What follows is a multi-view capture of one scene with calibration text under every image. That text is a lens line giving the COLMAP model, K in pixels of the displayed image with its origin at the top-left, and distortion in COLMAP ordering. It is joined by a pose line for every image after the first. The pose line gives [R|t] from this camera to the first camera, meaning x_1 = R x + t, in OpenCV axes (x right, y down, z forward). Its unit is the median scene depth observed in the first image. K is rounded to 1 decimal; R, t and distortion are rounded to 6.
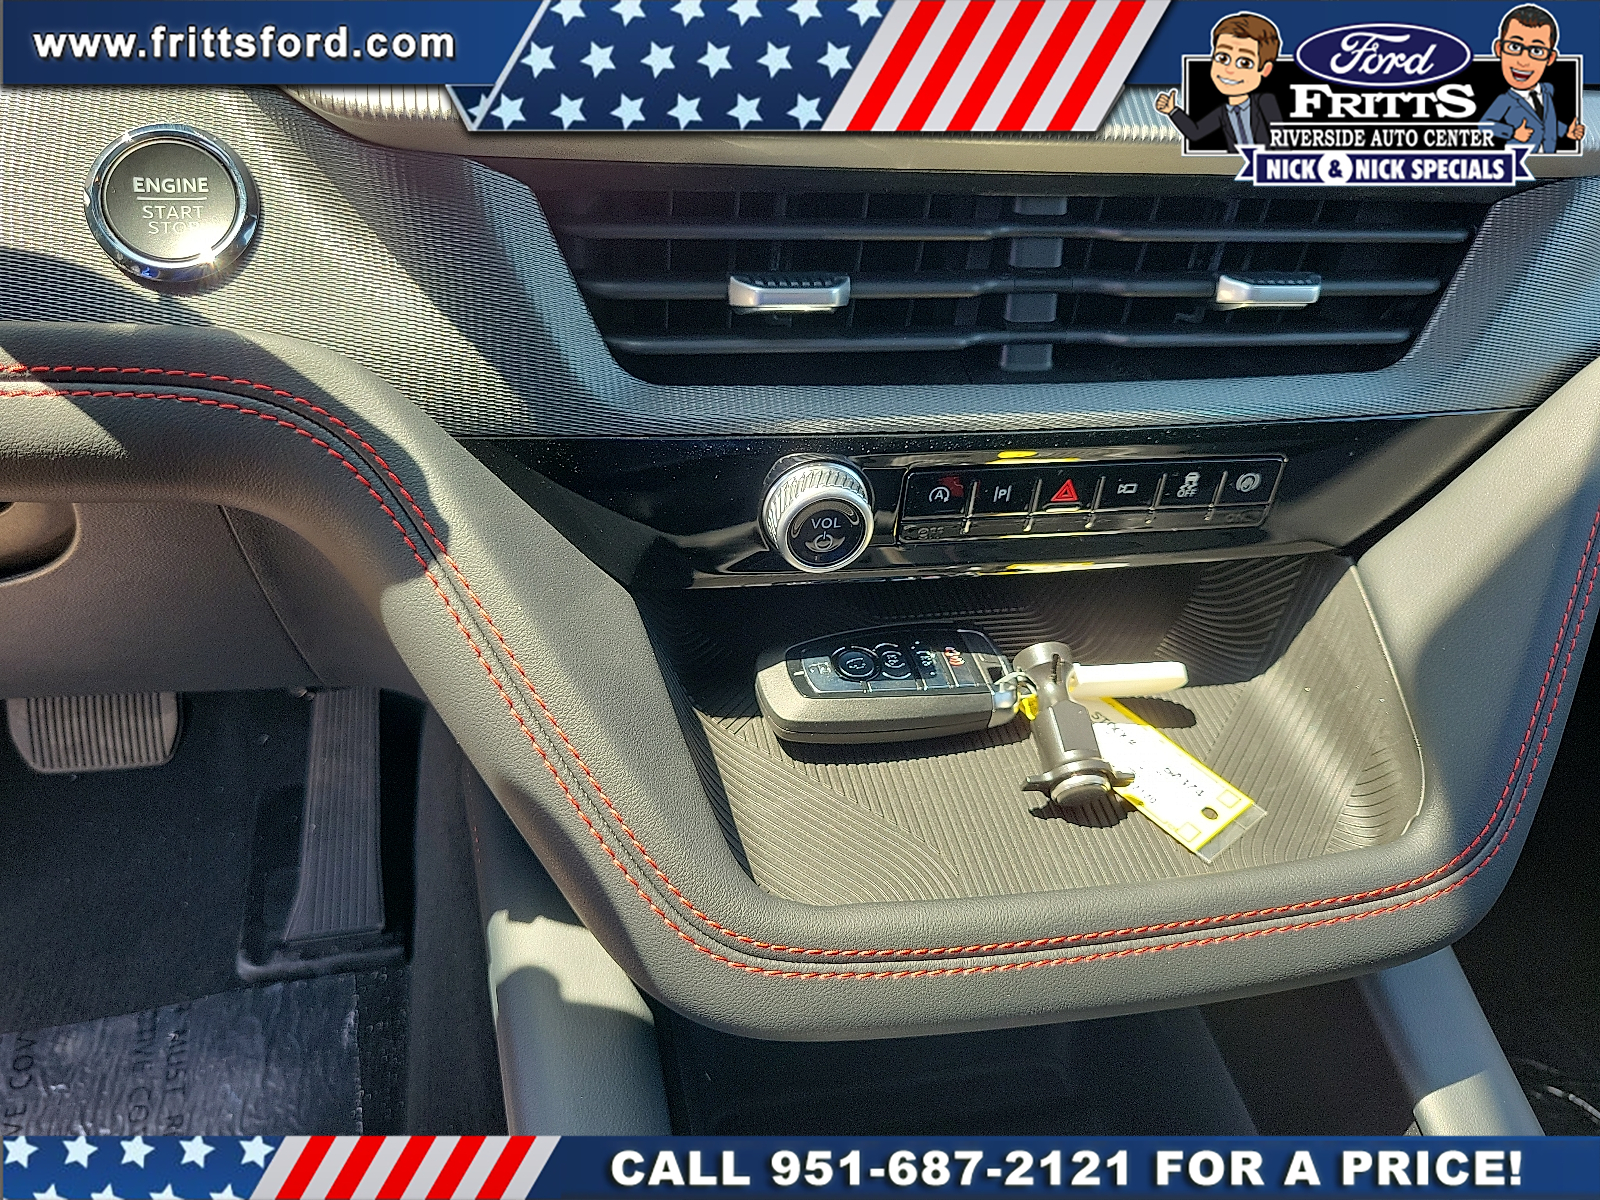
lens RADIAL K [[1227.0, 0, 784.9], [0, 1227.0, 596.0], [0, 0, 1]] dist [0.032899, -0.055827]
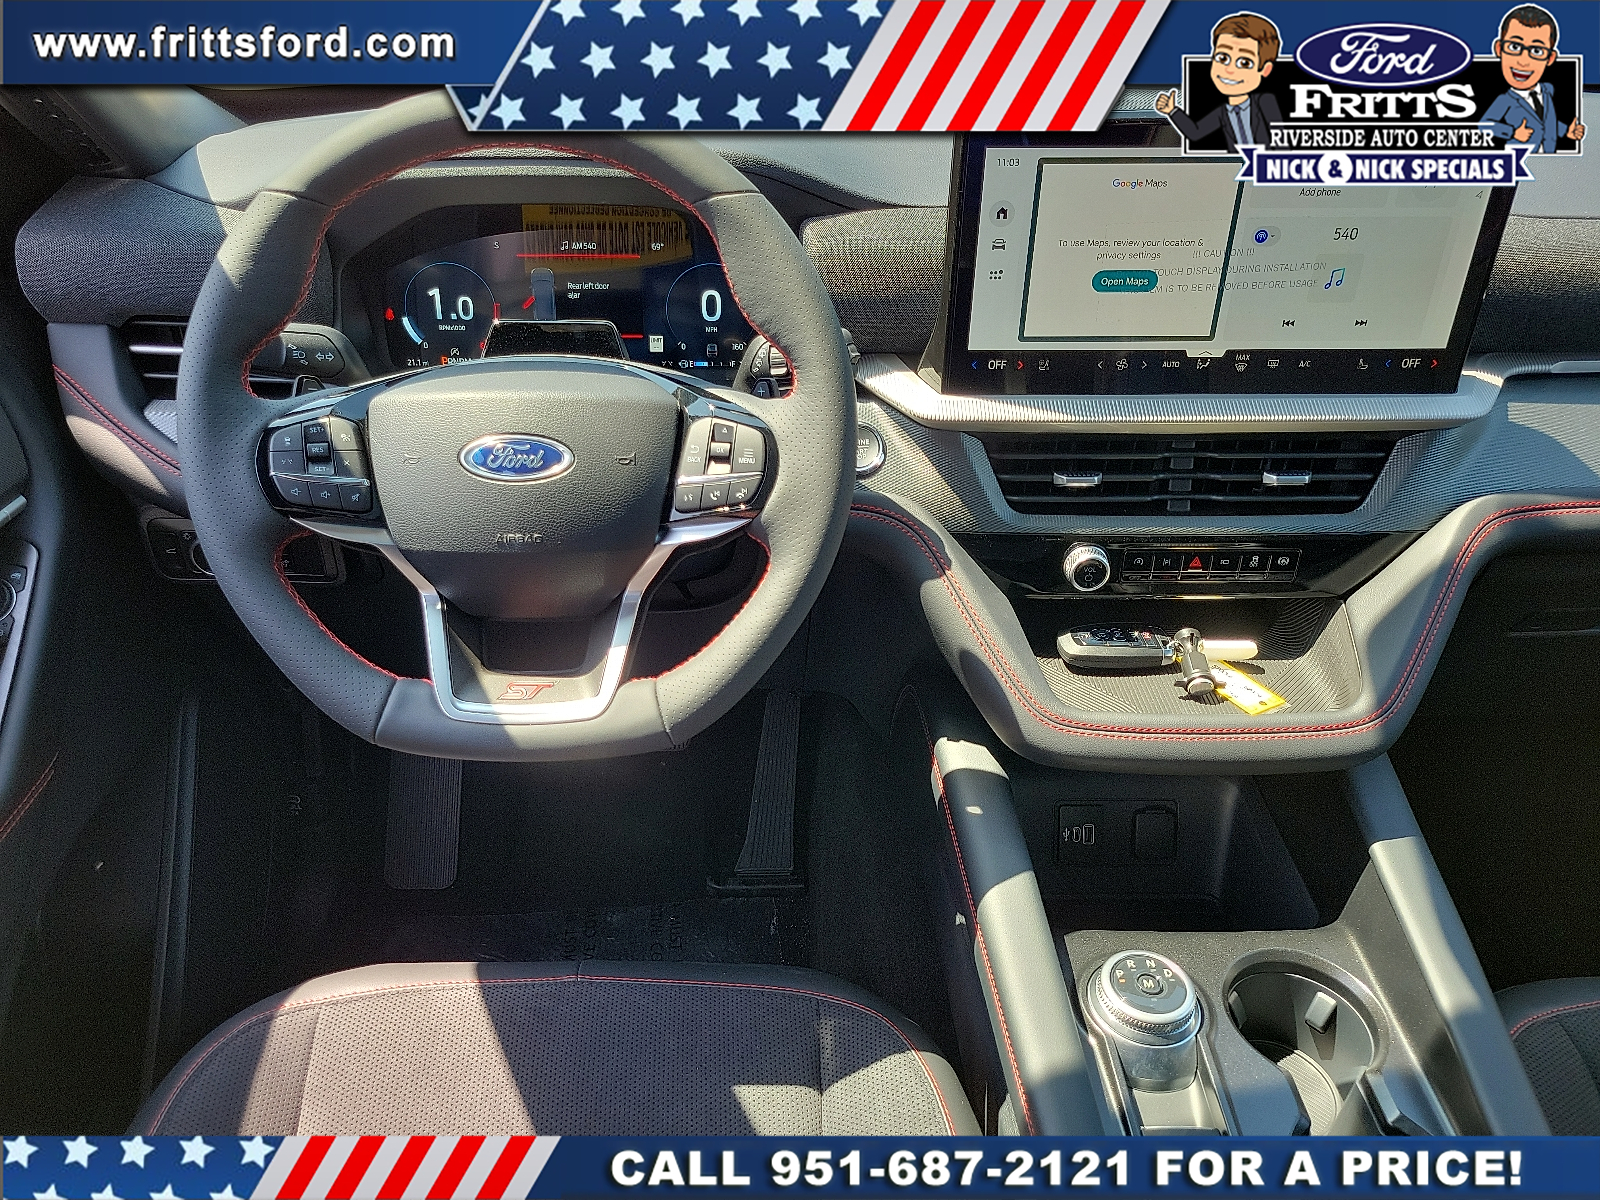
lens RADIAL K [[1227.0, 0, 762.7], [0, 1227.0, 631.8], [0, 0, 1]] dist [0.032899, -0.055827]
pose [[0.976635, 0.026000, -0.213326, -0.074673], [-0.052404, 0.991502, -0.119070, 0.369082], [0.208417, 0.127467, 0.969698, -1.429034]]
